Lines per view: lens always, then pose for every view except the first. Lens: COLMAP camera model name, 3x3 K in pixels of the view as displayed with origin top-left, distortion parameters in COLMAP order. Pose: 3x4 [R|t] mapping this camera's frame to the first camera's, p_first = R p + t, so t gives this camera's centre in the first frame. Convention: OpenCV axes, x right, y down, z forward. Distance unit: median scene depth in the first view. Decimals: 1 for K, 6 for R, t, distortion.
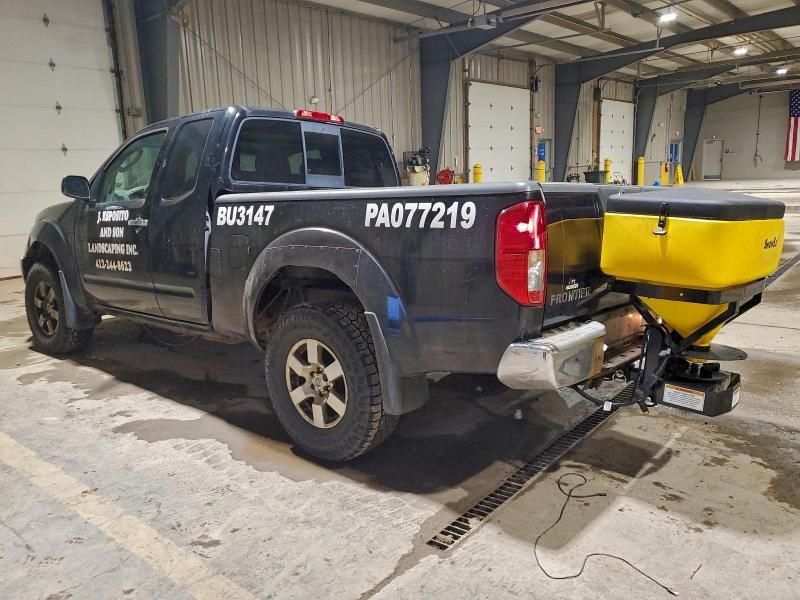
lens RADIAL K [[628.0, 0, 394.8], [0, 628.0, 302.8], [0, 0, 1]] dist [0.007124, 0.006847]
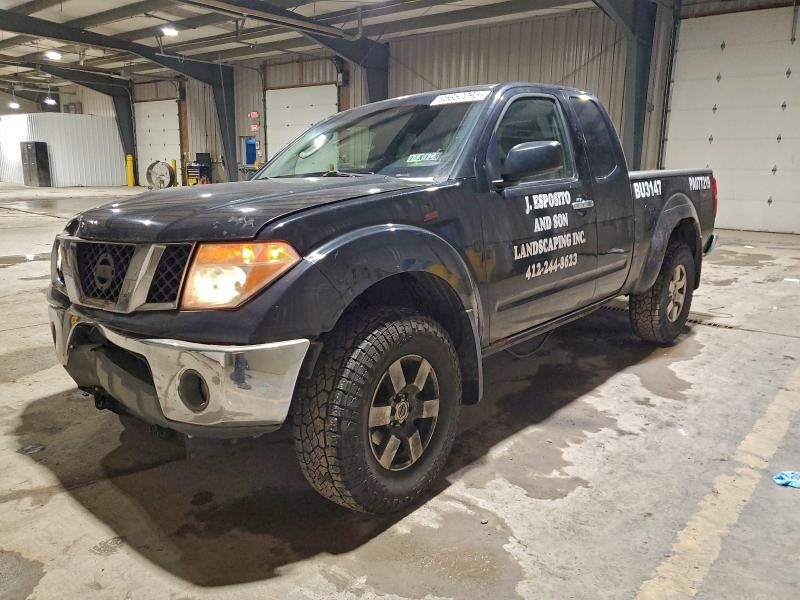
lens RADIAL K [[628.0, 0, 393.7], [0, 628.0, 298.5], [0, 0, 1]] dist [0.007124, 0.006847]
pose [[-0.000248, -0.175466, 0.984485, -1.240792], [0.189342, 0.966669, 0.172339, -0.194646], [-0.981911, 0.186447, 0.032983, 1.213247]]
